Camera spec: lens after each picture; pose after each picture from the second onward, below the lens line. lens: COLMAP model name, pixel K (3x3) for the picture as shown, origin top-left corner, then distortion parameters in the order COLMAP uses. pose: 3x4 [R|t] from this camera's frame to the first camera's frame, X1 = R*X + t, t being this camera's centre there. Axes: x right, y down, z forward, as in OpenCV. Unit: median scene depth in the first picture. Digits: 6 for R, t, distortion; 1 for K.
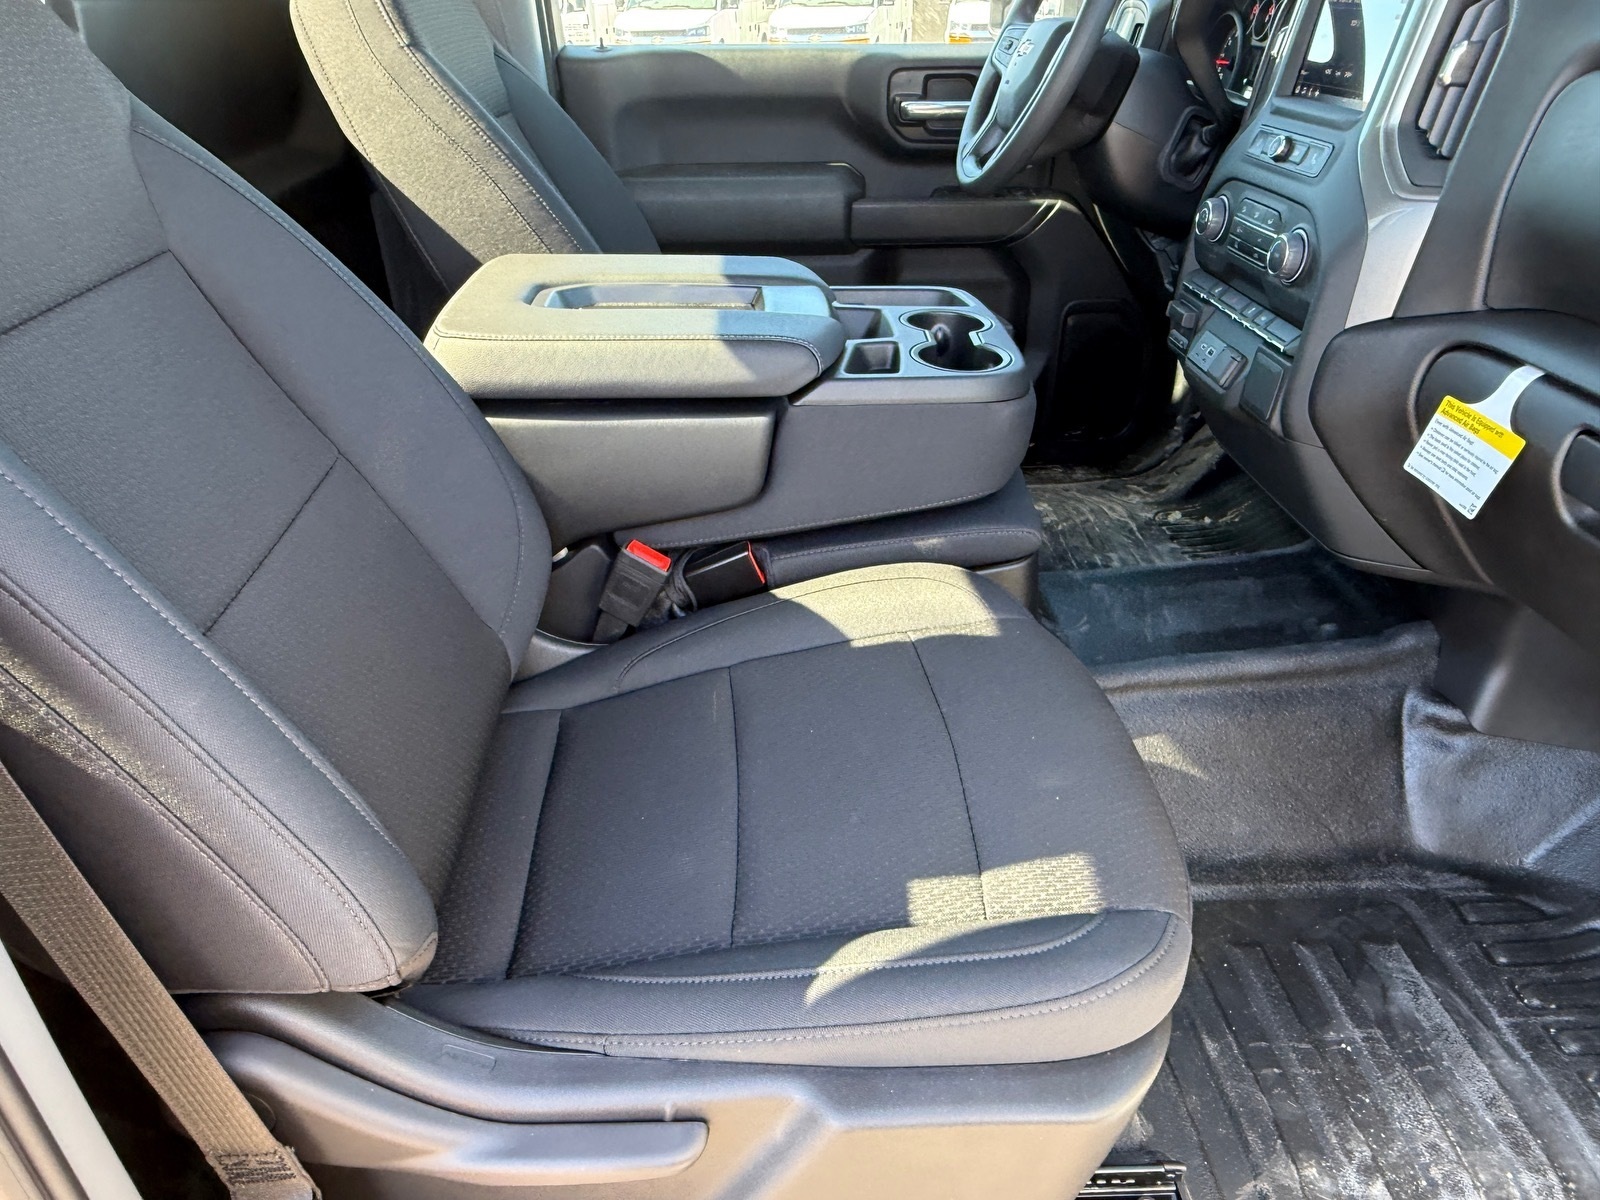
lens RADIAL K [[1091.2, 0, 772.2], [0, 1091.2, 600.9], [0, 0, 1]] dist [-0.002547, 0.004580]
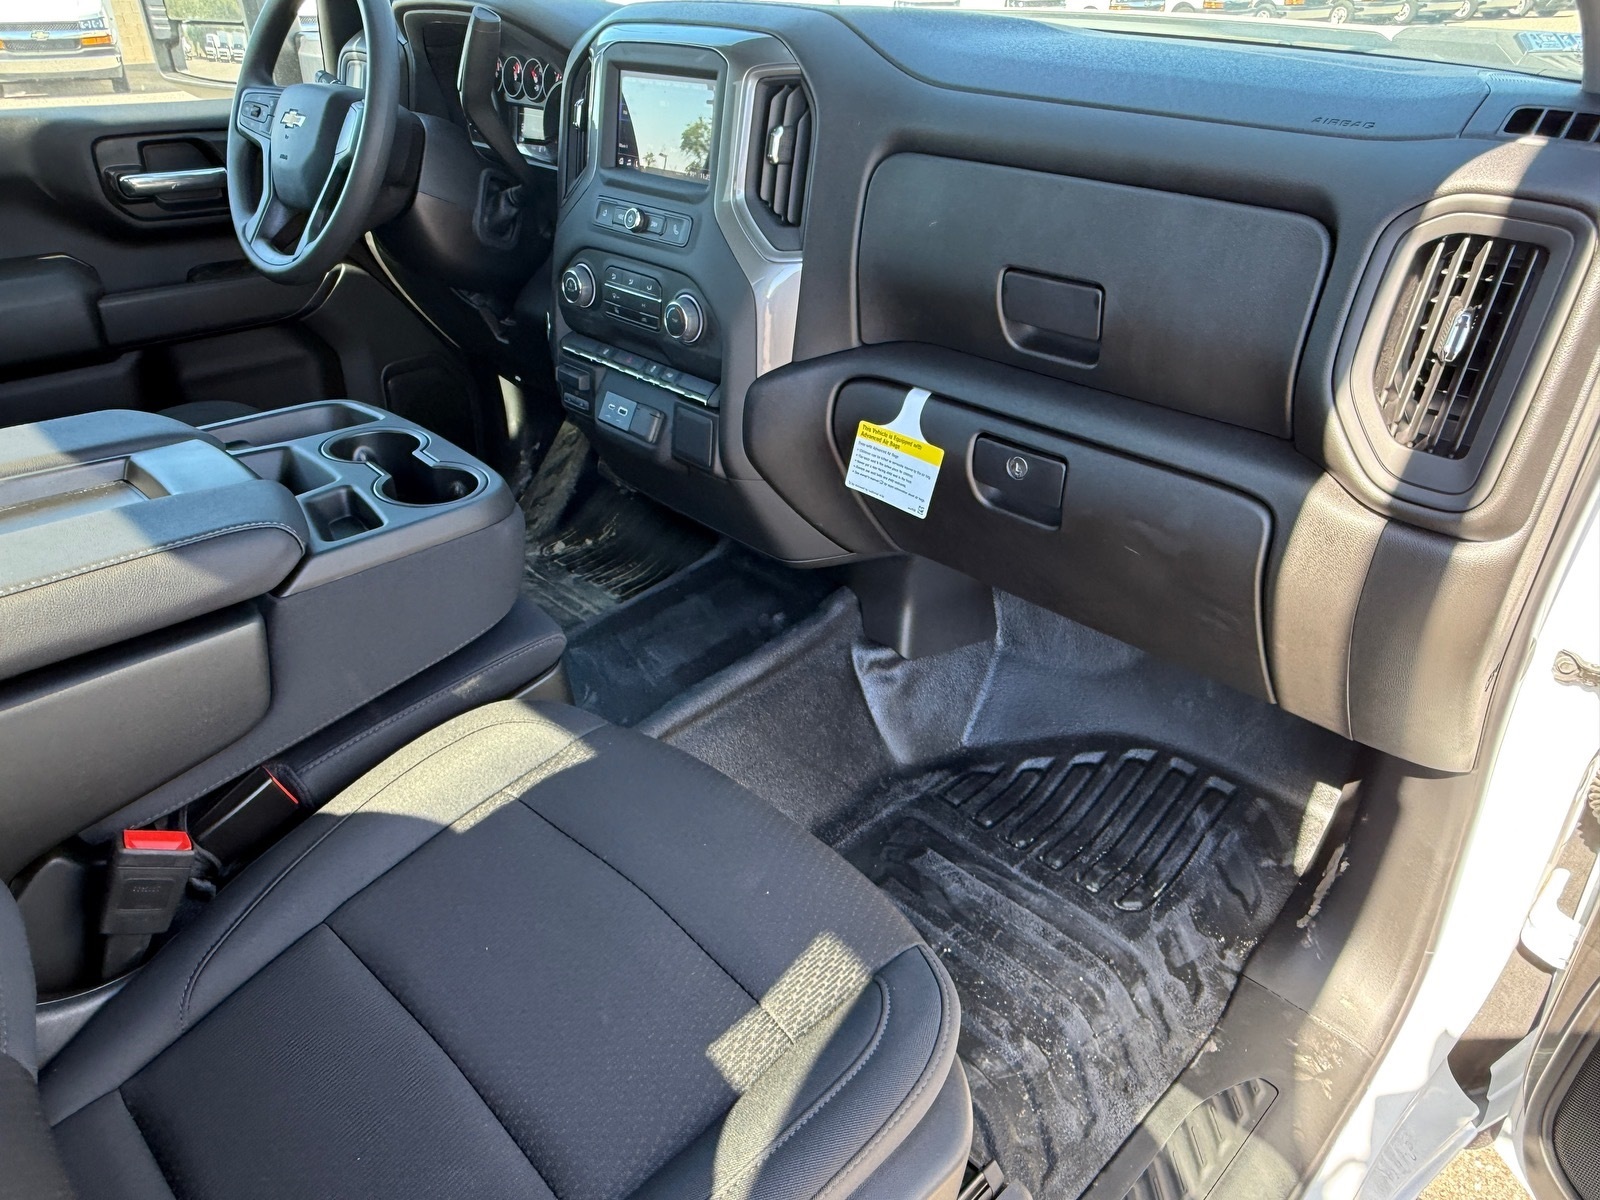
lens RADIAL K [[1091.2, 0, 772.2], [0, 1091.2, 600.9], [0, 0, 1]] dist [-0.002547, 0.004580]
pose [[0.729335, -0.326626, 0.601153, -0.201694], [0.318813, 0.939701, 0.123778, -0.155675], [-0.605333, 0.101380, 0.789490, 0.115410]]
